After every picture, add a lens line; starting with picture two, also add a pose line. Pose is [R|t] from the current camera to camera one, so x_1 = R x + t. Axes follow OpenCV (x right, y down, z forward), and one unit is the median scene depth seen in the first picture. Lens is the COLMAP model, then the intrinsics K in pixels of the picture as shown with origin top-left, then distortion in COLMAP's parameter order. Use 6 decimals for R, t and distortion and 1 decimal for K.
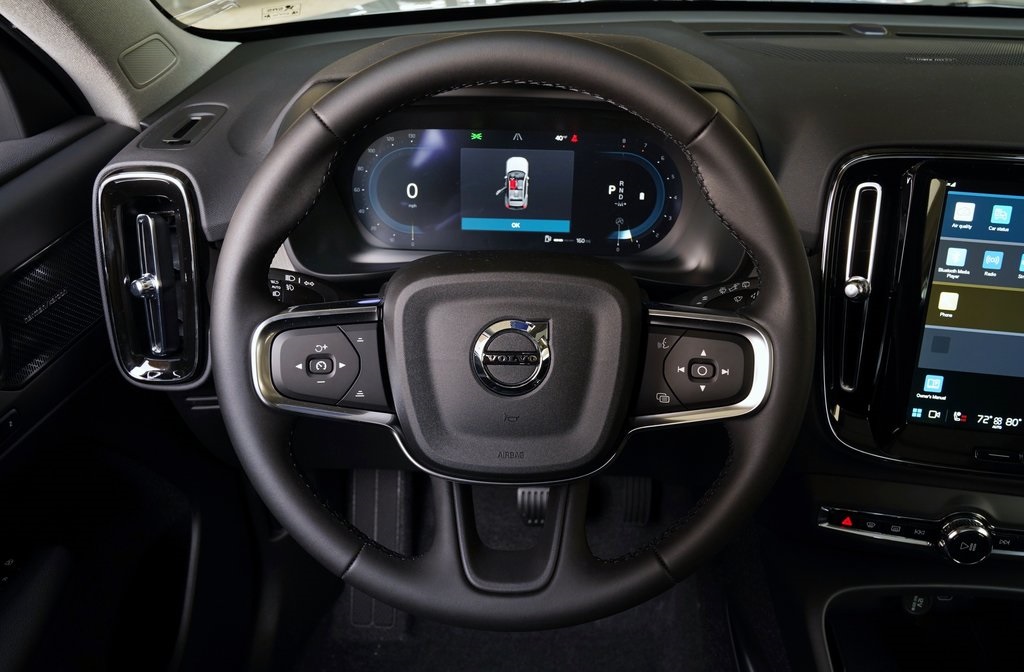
lens RADIAL K [[810.8, 0, 504.0], [0, 810.8, 336.4], [0, 0, 1]] dist [-0.077511, 0.069012]
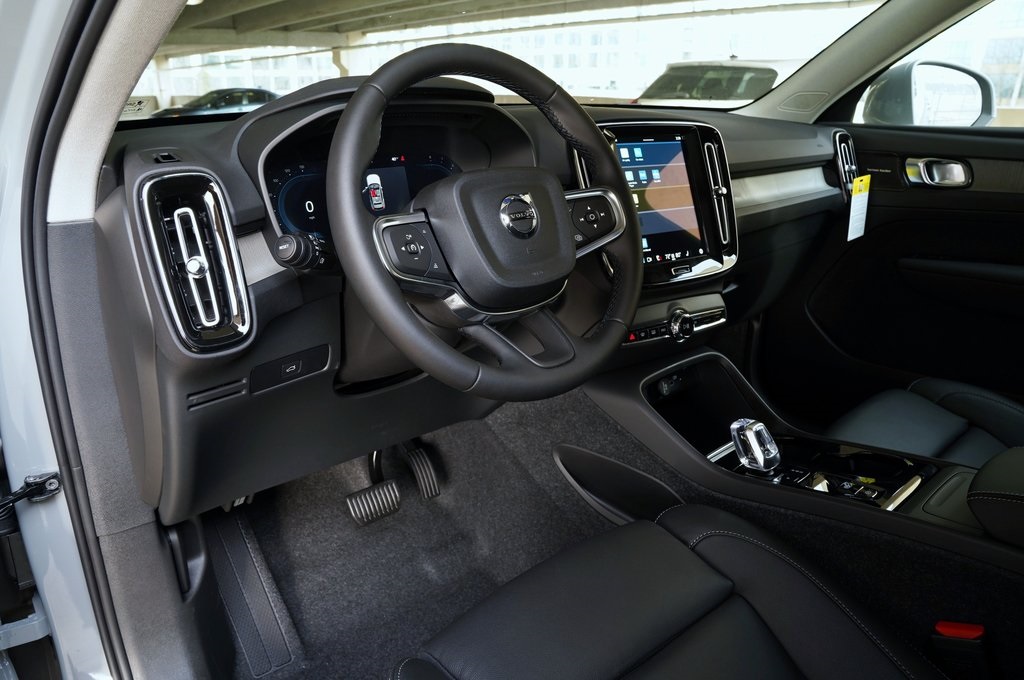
lens RADIAL K [[713.3, 0, 515.4], [0, 713.3, 342.8], [0, 0, 1]] dist [-0.117713, 0.056433]
pose [[0.737255, -0.235574, 0.633214, -0.788315], [0.374959, 0.922321, -0.093437, 0.319980], [-0.562015, 0.306316, 0.768316, -0.024009]]
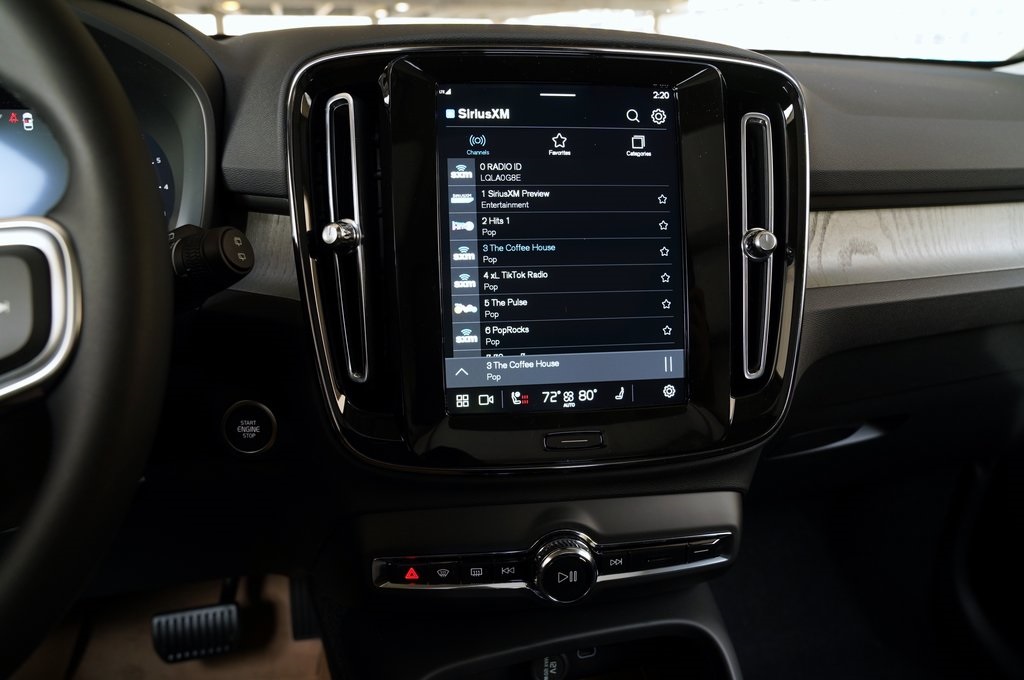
lens RADIAL K [[713.3, 0, 514.6], [0, 713.3, 343.1], [0, 0, 1]] dist [-0.117713, 0.056433]
pose [[0.957746, -0.102634, 0.268681, 0.406676], [0.151982, 0.973685, -0.169819, 0.166318], [-0.244181, 0.203478, 0.948141, 0.377423]]
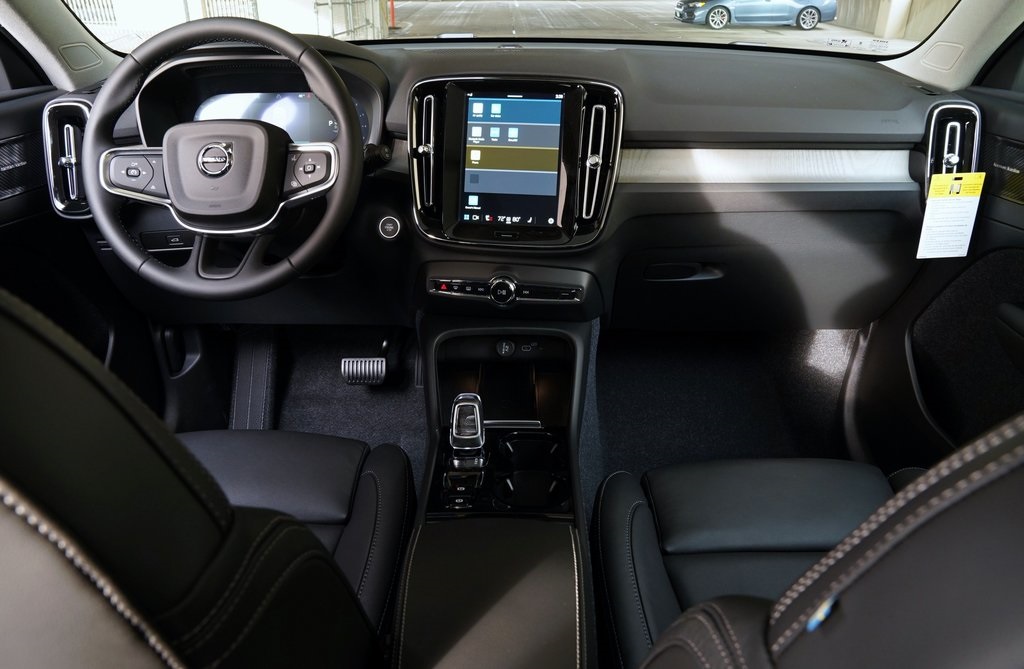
lens RADIAL K [[731.0, 0, 512.3], [0, 731.0, 335.5], [0, 0, 1]] dist [-0.119504, 0.065022]
pose [[0.999833, -0.016517, 0.007873, 0.623589], [0.017273, 0.993968, -0.108299, 0.569265], [-0.006037, 0.108417, 0.994087, -0.668692]]
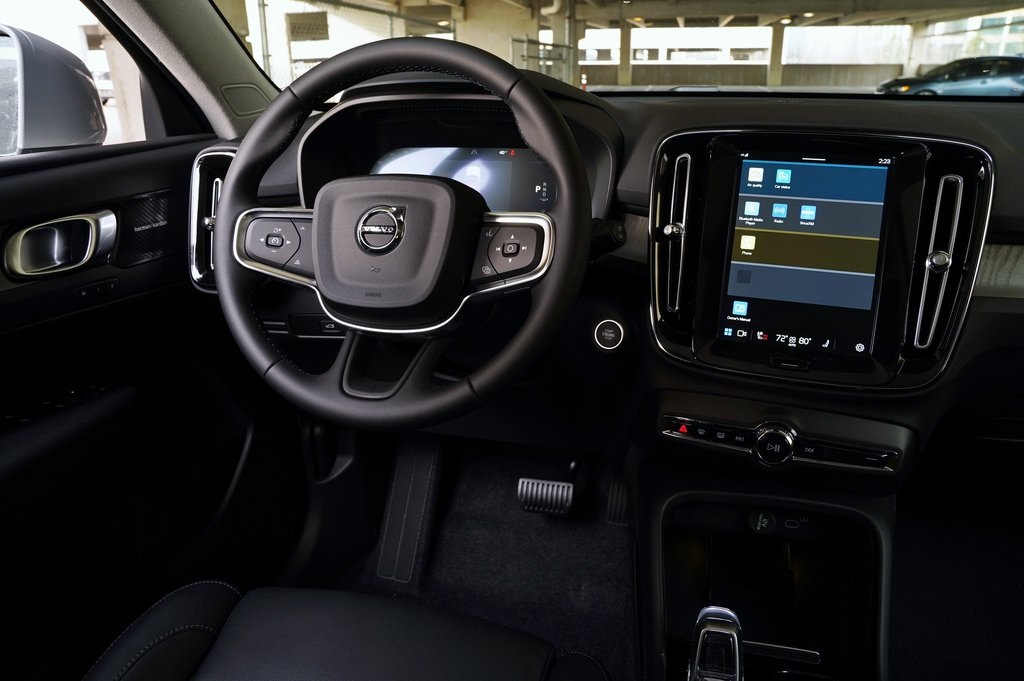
lens RADIAL K [[713.3, 0, 504.6], [0, 713.3, 333.9], [0, 0, 1]] dist [-0.117713, 0.056433]
pose [[0.970822, 0.056515, -0.233047, 0.448145], [-0.104449, 0.974458, -0.198803, 0.366930], [0.215859, 0.217344, 0.951928, -0.135947]]
